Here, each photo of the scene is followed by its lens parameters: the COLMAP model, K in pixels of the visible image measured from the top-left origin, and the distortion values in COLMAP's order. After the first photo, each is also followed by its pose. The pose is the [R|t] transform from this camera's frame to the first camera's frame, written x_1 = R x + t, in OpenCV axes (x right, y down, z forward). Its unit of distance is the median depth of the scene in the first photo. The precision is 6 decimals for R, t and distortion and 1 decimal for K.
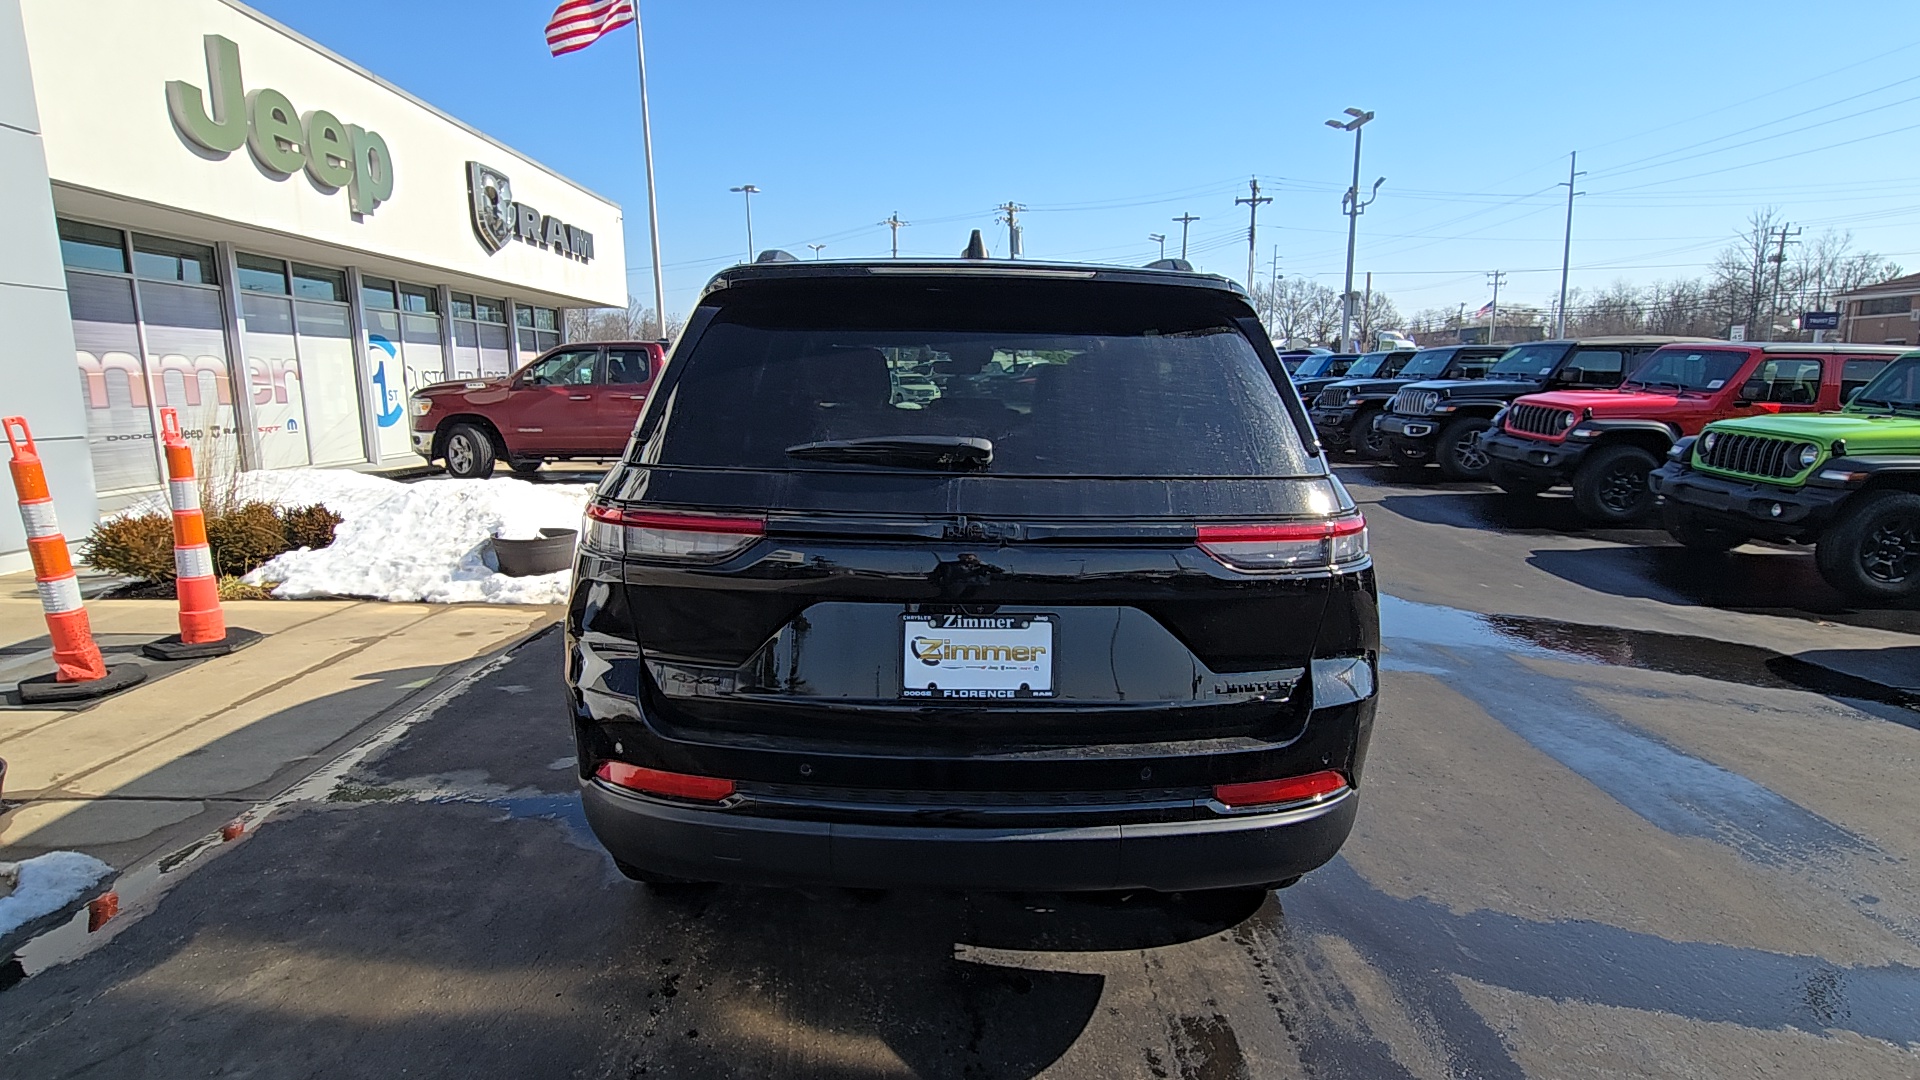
lens RADIAL K [[965.3, 0, 952.4], [0, 965.3, 549.2], [0, 0, 1]] dist [0.002448, -0.002141]
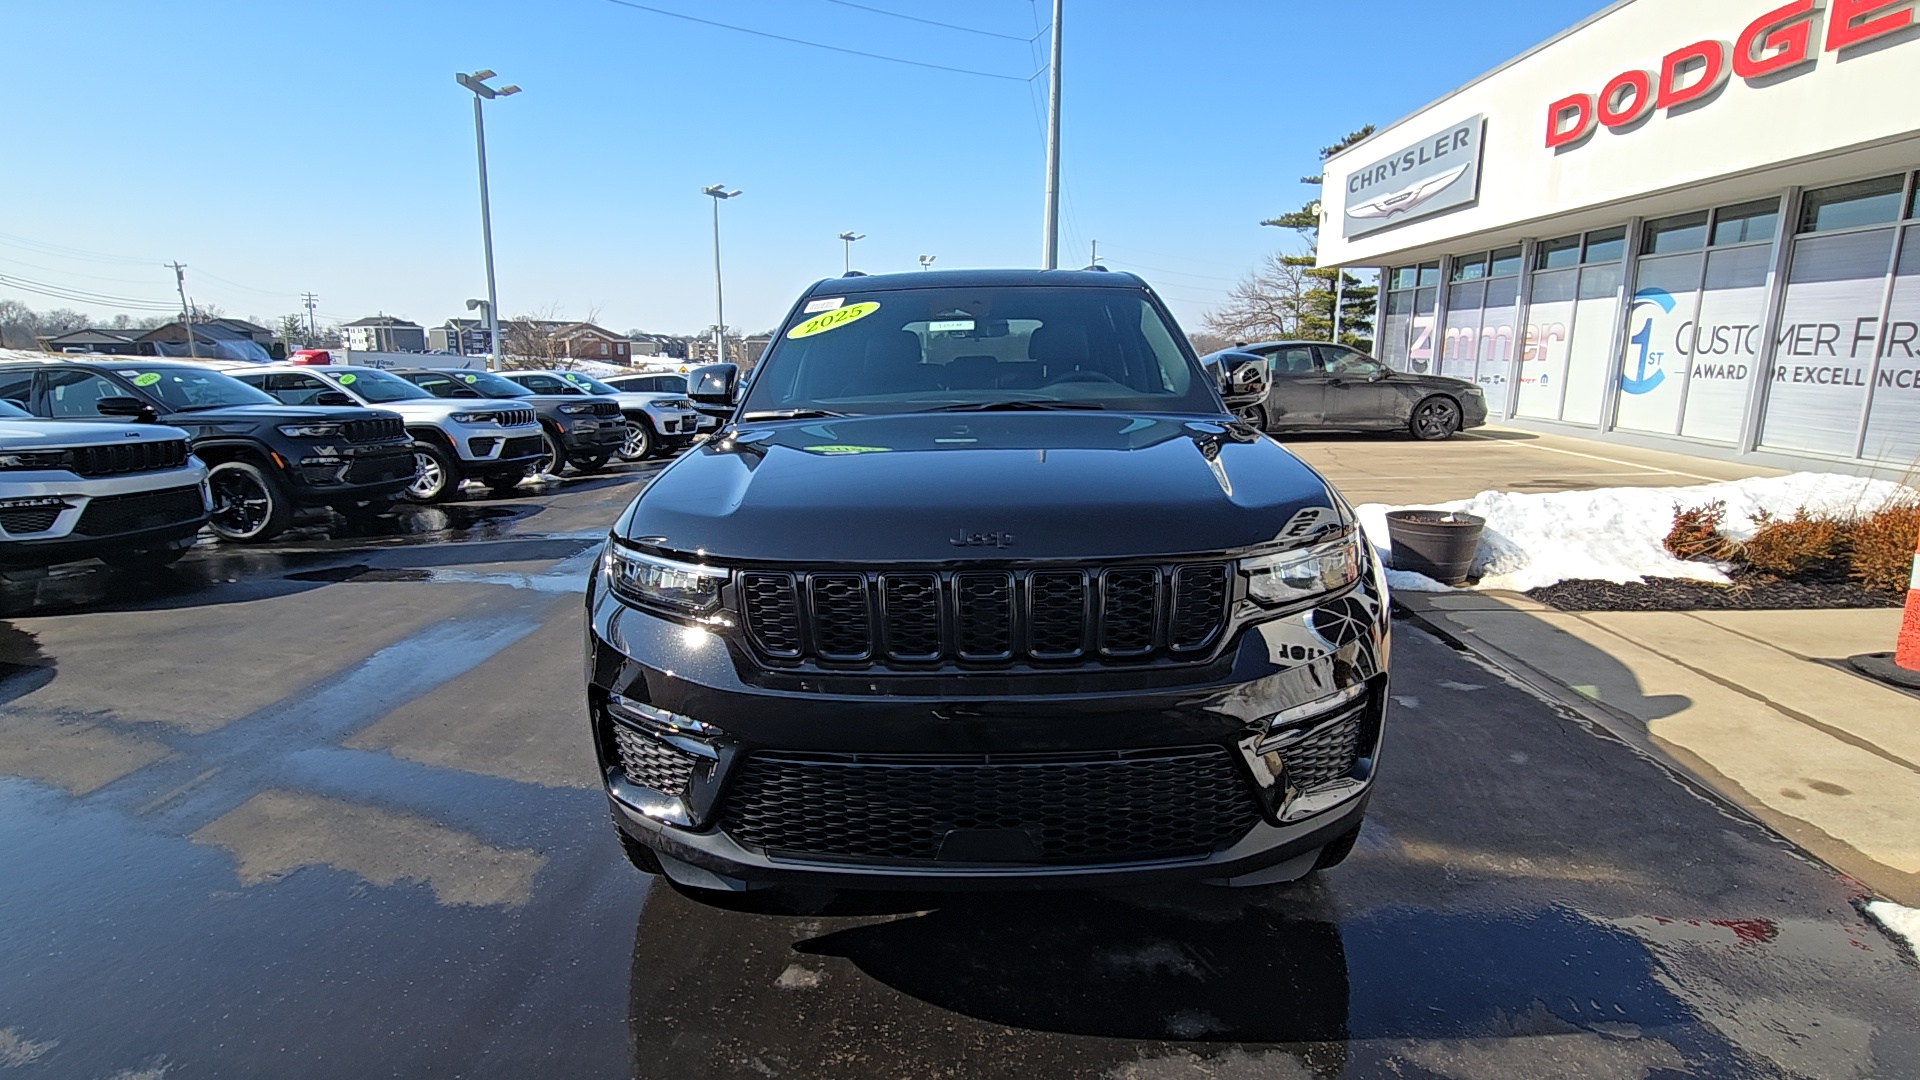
lens RADIAL K [[965.3, 0, 950.1], [0, 965.3, 550.1], [0, 0, 1]] dist [0.002448, -0.002141]
pose [[-0.999468, -0.004300, 0.032327, -0.001054], [0.007986, 0.928813, 0.370463, -0.108738], [-0.031619, 0.370524, -0.928285, 0.629792]]
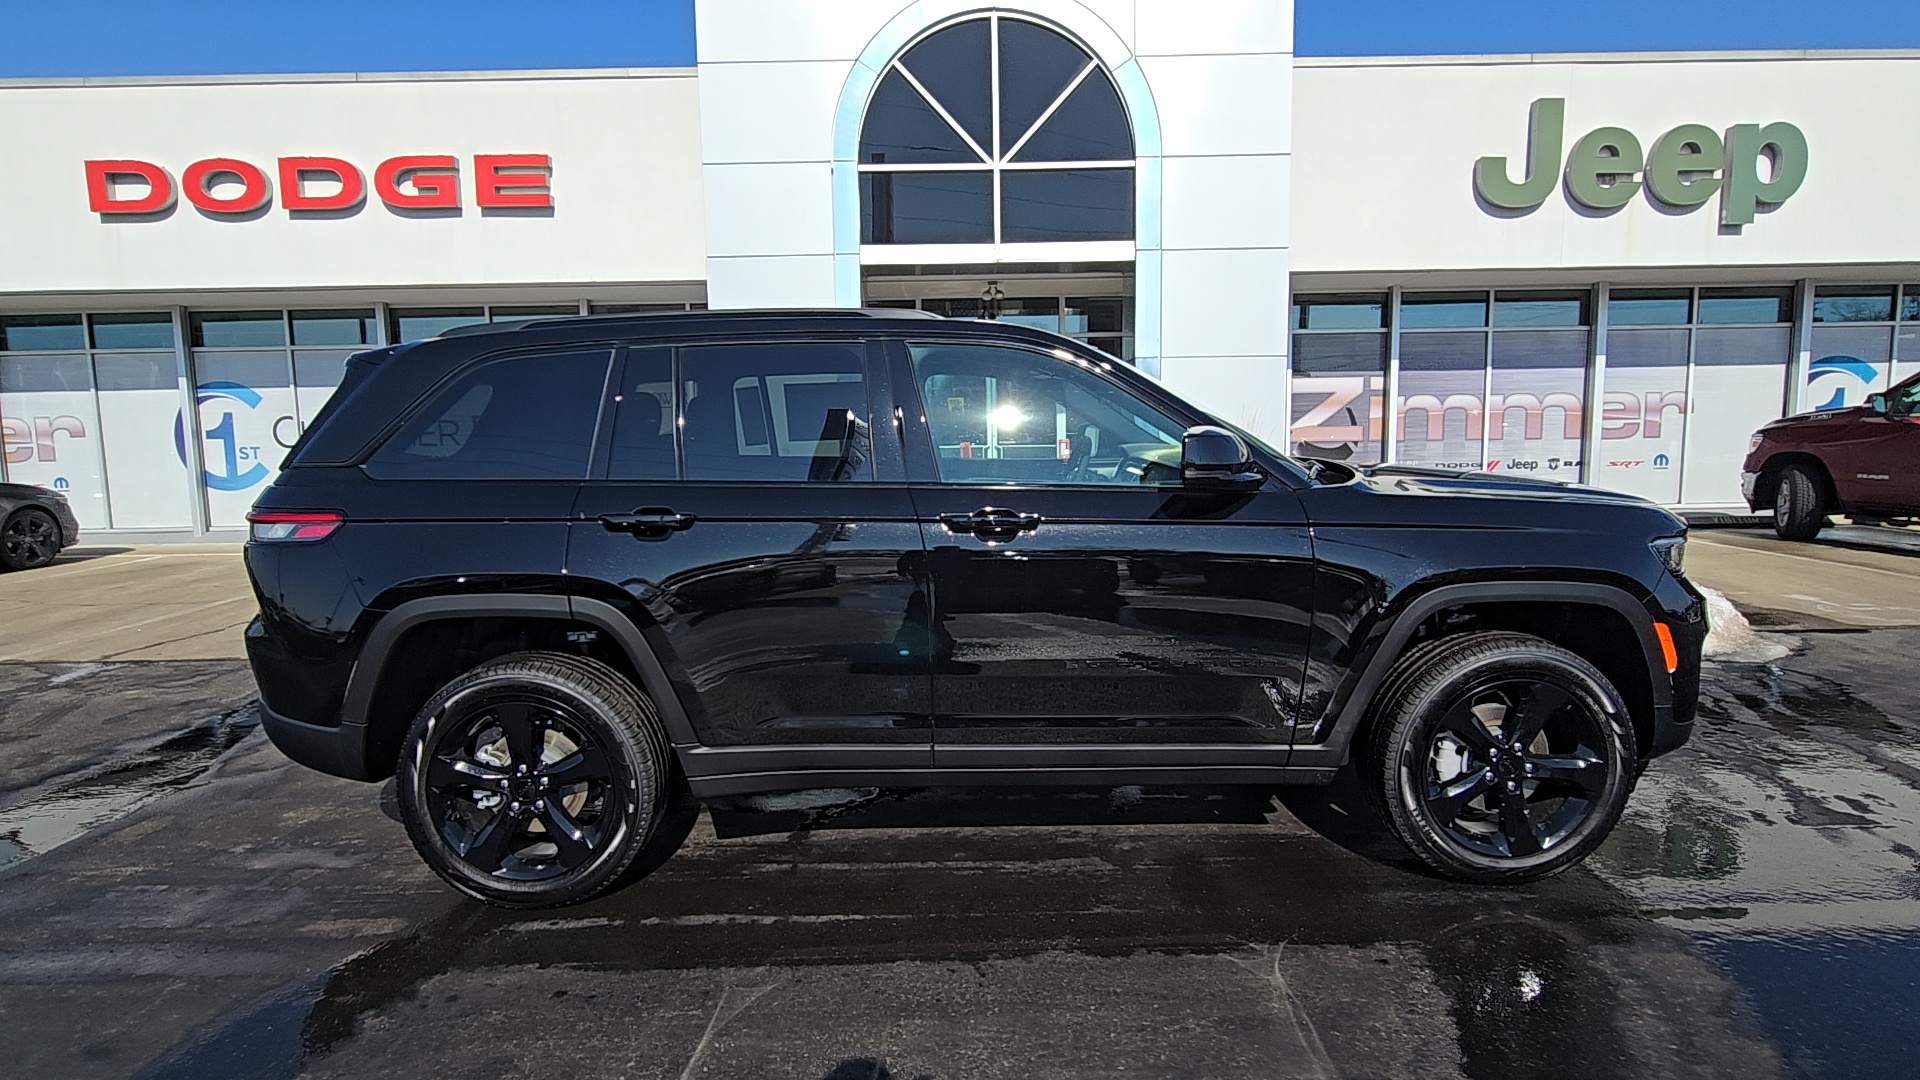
lens RADIAL K [[965.3, 0, 951.6], [0, 965.3, 549.8], [0, 0, 1]] dist [0.002448, -0.002141]
pose [[-0.001318, 0.120120, -0.992759, 0.285094], [-0.154854, 0.980760, 0.118873, -0.047726], [0.987936, 0.153890, 0.017309, 0.308699]]
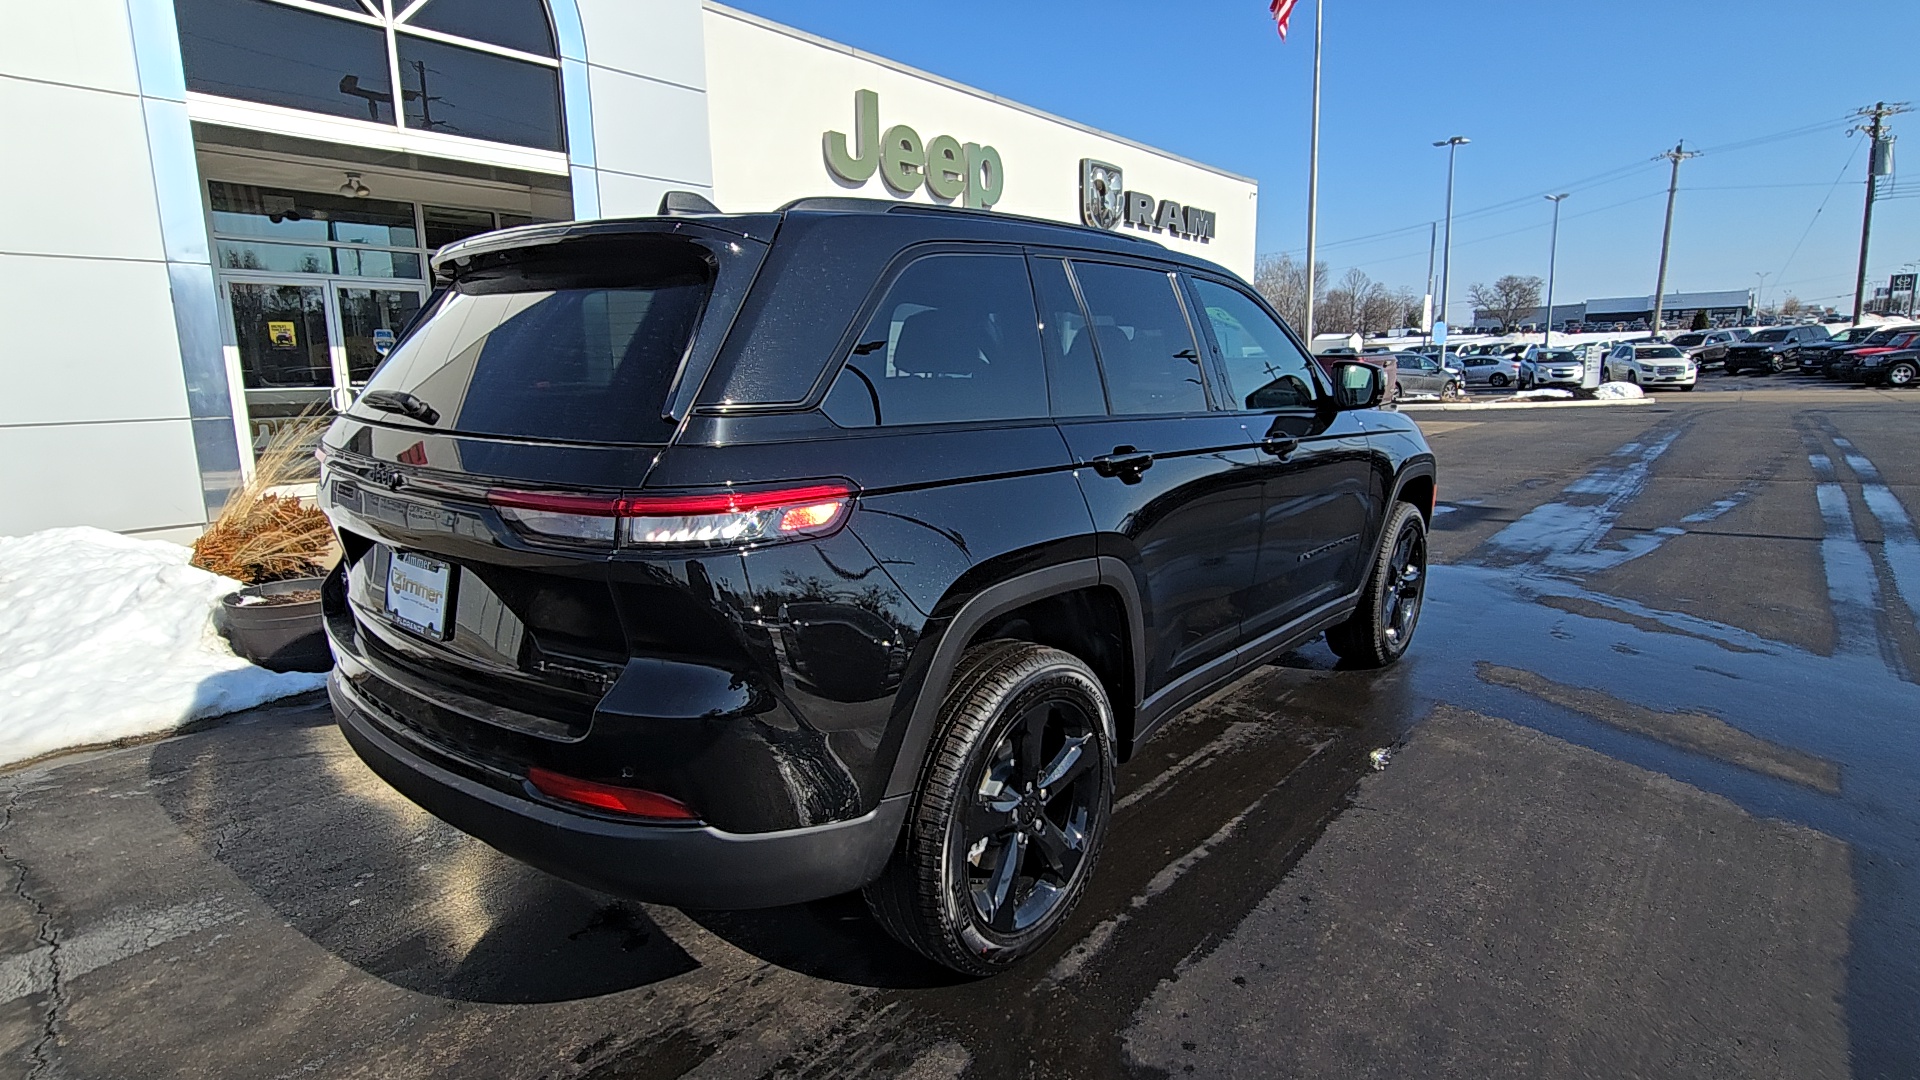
lens RADIAL K [[965.3, 0, 949.5], [0, 965.3, 549.7], [0, 0, 1]] dist [0.002448, -0.002141]
pose [[0.758535, 0.116329, -0.641165, 0.167898], [-0.102596, 0.992985, 0.058783, -0.008528], [0.643505, 0.021192, 0.765148, 0.078568]]
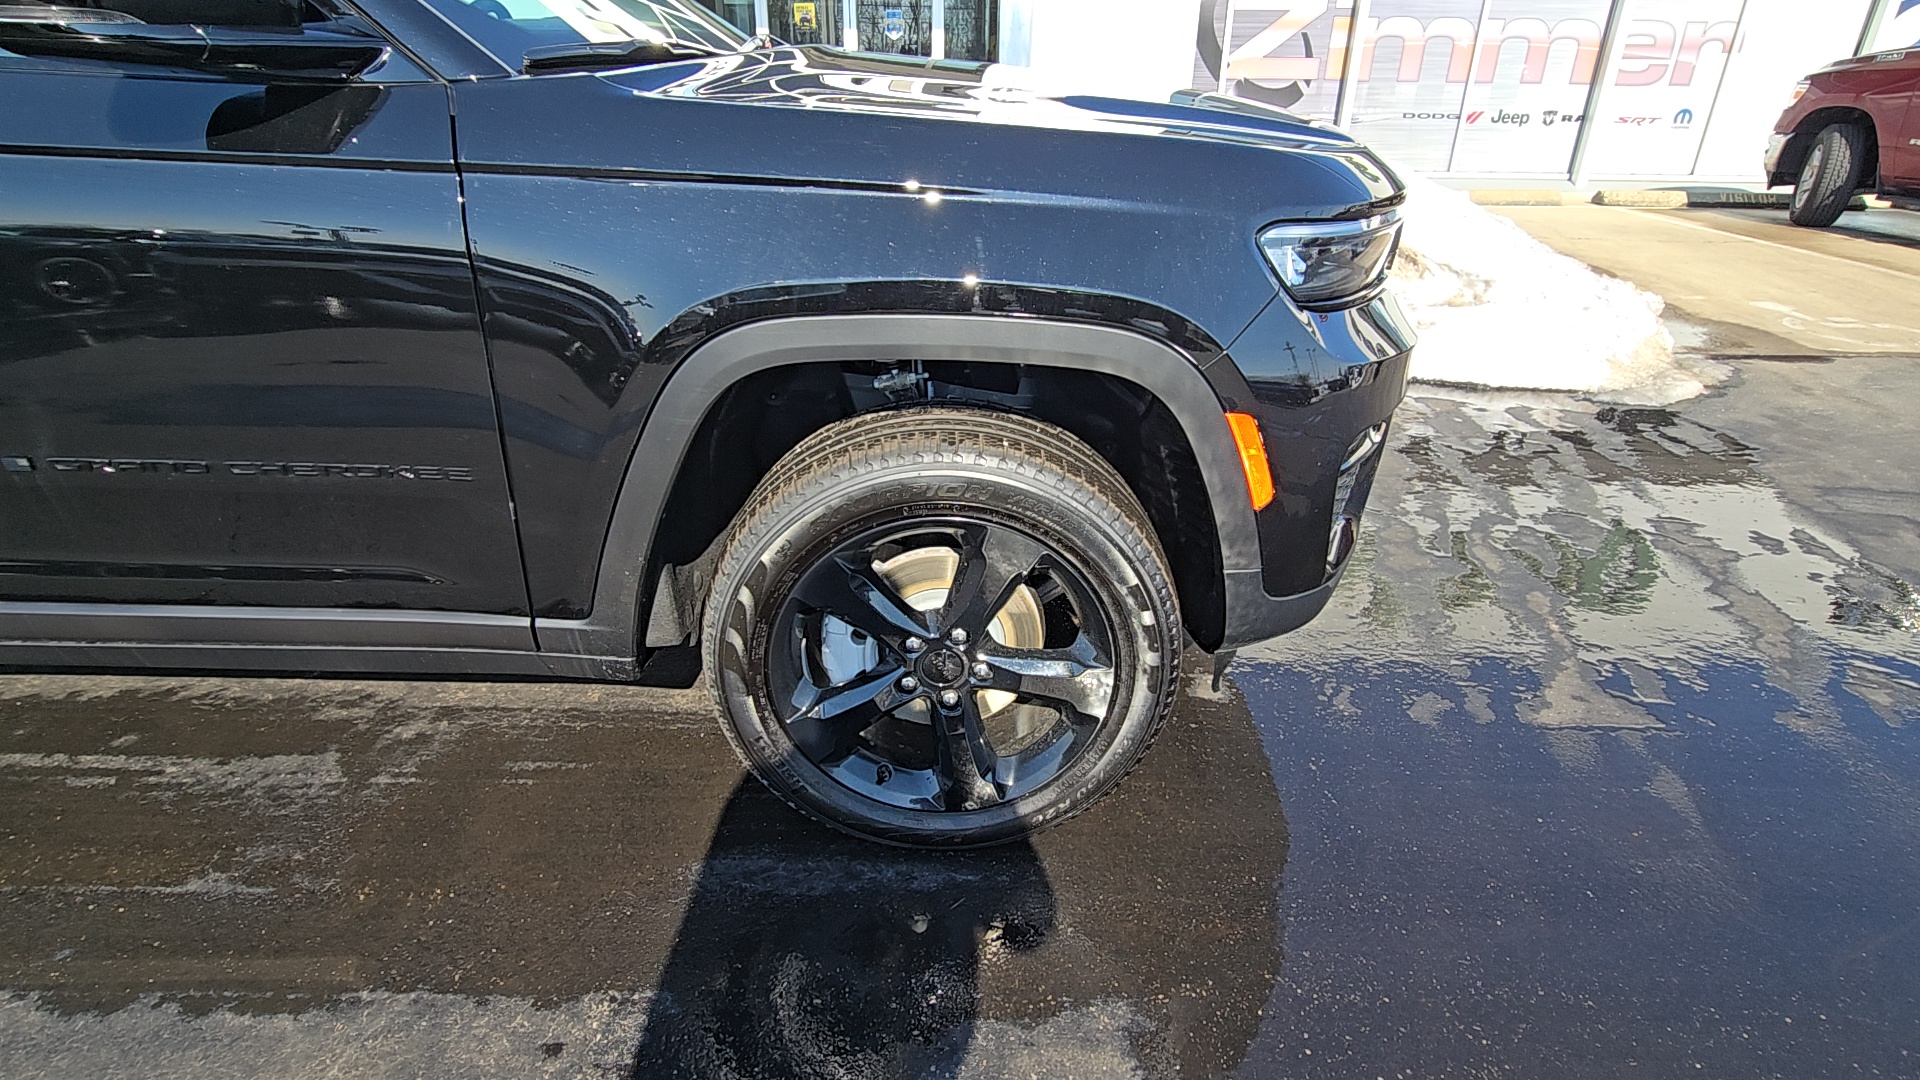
lens RADIAL K [[965.3, 0, 951.4], [0, 965.3, 543.4], [0, 0, 1]] dist [0.002448, -0.002141]
pose [[-0.011104, 0.437091, -0.899349, 0.169004], [-0.179963, 0.883844, 0.431778, -0.056925], [0.983611, 0.166644, 0.068847, 0.438123]]
